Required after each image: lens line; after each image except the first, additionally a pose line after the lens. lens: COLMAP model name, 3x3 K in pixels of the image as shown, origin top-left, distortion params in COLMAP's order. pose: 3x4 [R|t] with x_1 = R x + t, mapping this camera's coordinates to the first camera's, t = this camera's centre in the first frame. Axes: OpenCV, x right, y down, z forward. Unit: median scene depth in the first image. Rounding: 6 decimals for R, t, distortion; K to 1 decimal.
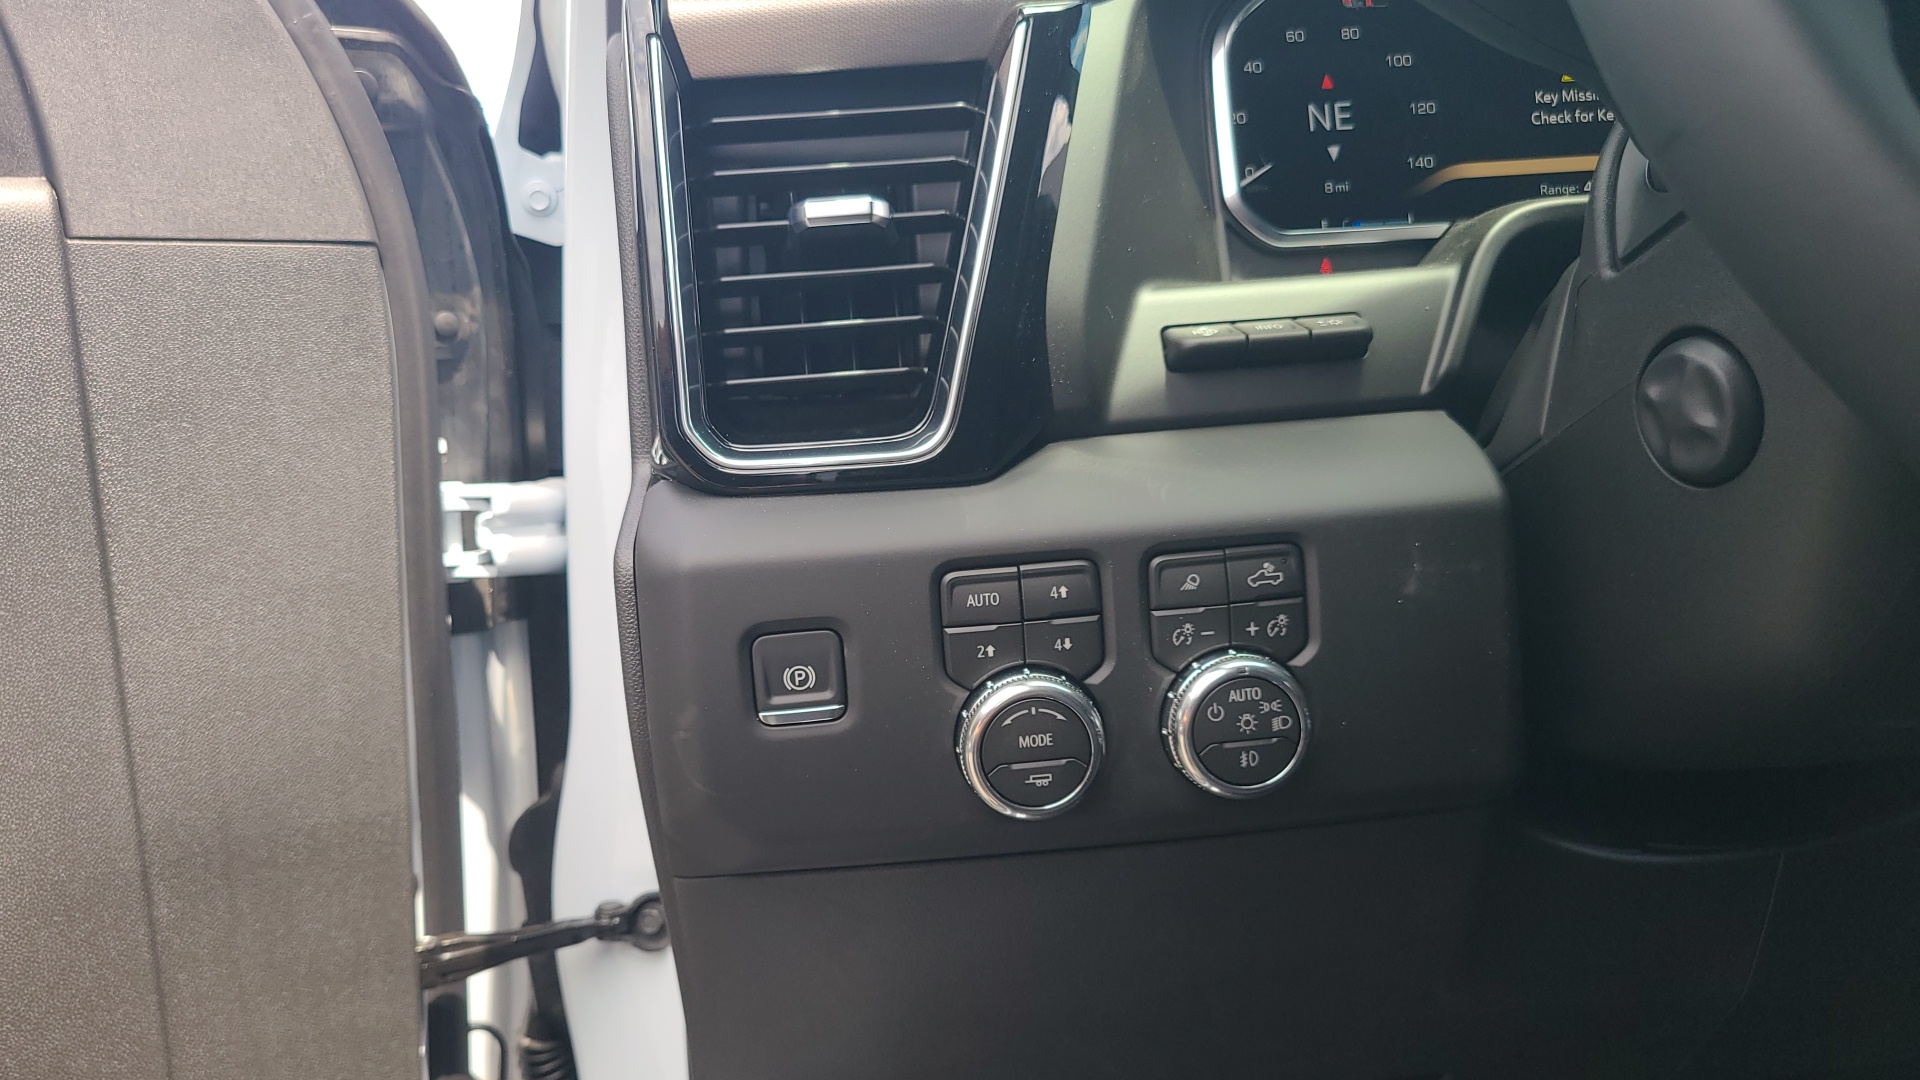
lens RADIAL K [[1477.0, 0, 1012.3], [0, 1477.0, 489.4], [0, 0, 1]] dist [0.053207, -0.041378]
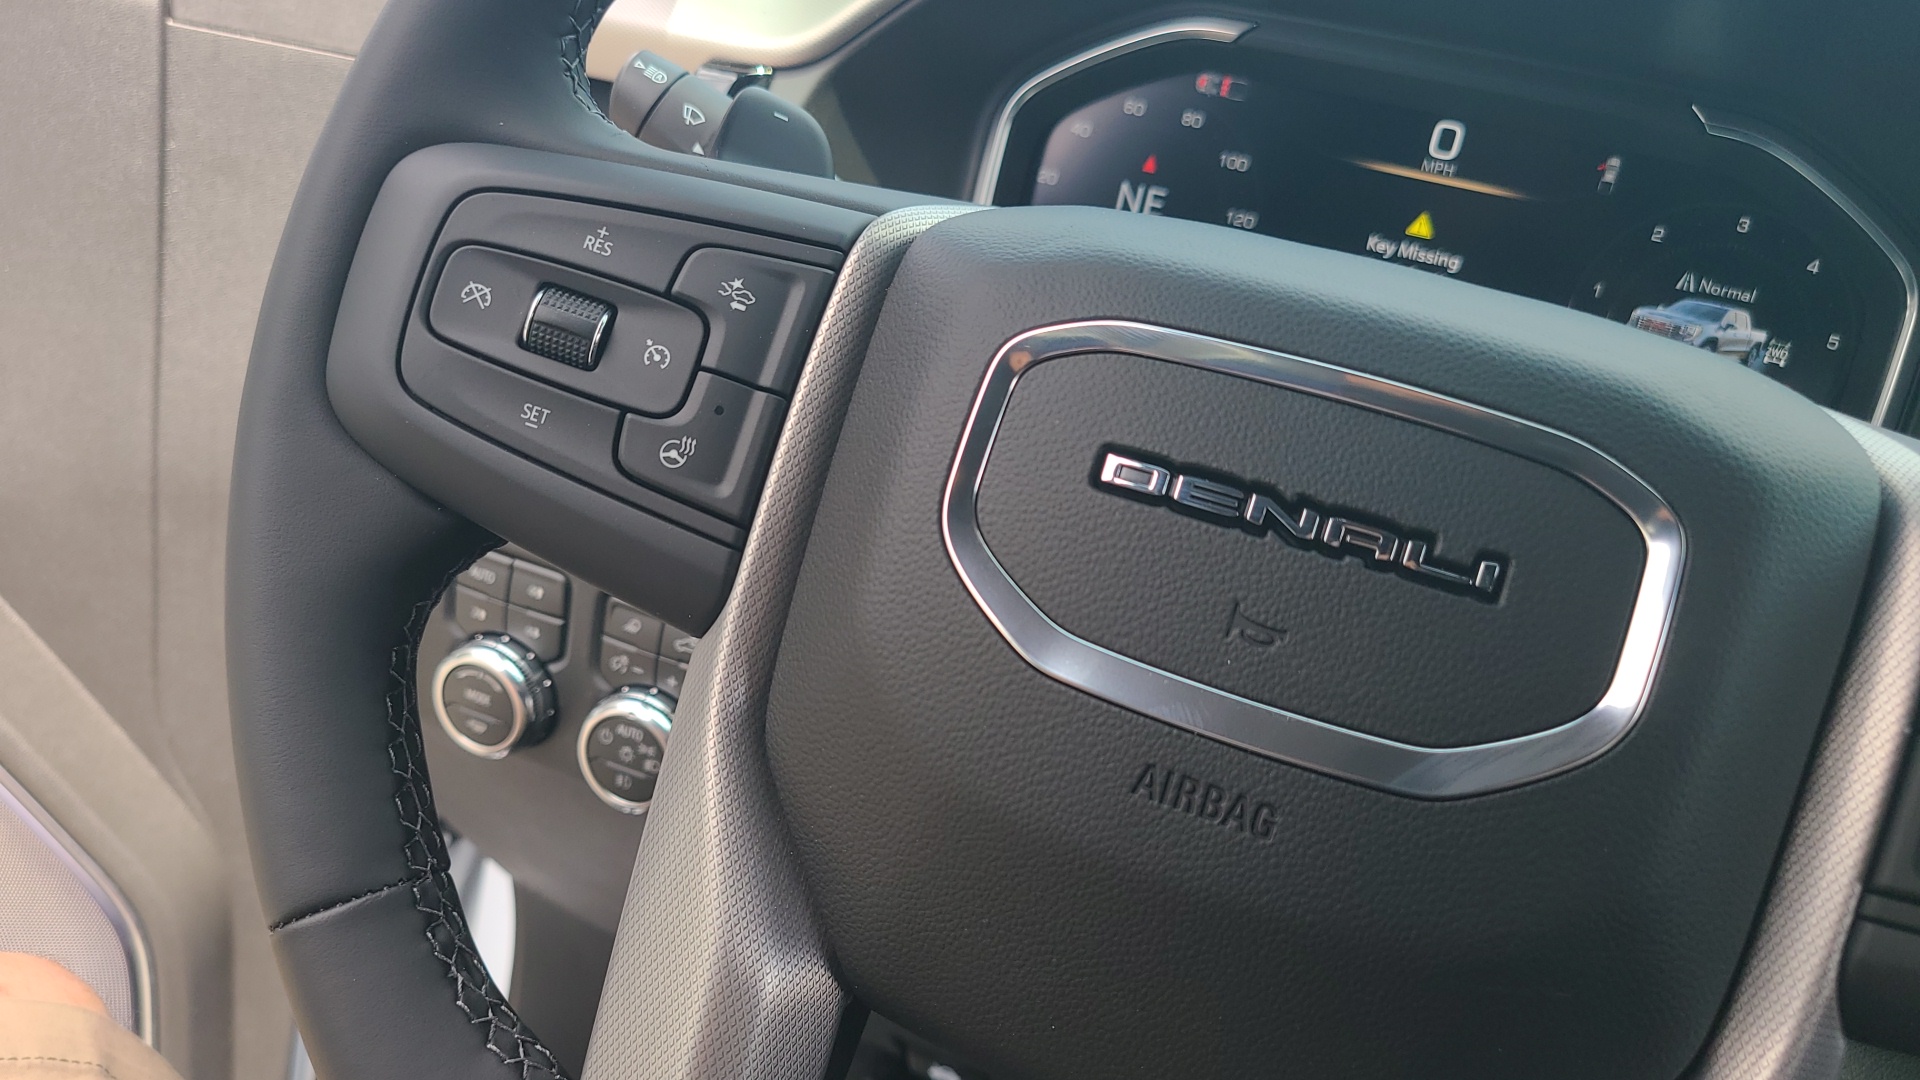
lens RADIAL K [[1477.0, 0, 967.9], [0, 1477.0, 539.2], [0, 0, 1]] dist [0.053207, -0.041378]
pose [[0.866153, 0.367888, -0.338286, 0.523041], [-0.275294, 0.916125, 0.291425, -0.299762], [0.417125, -0.159291, 0.894781, 0.058294]]
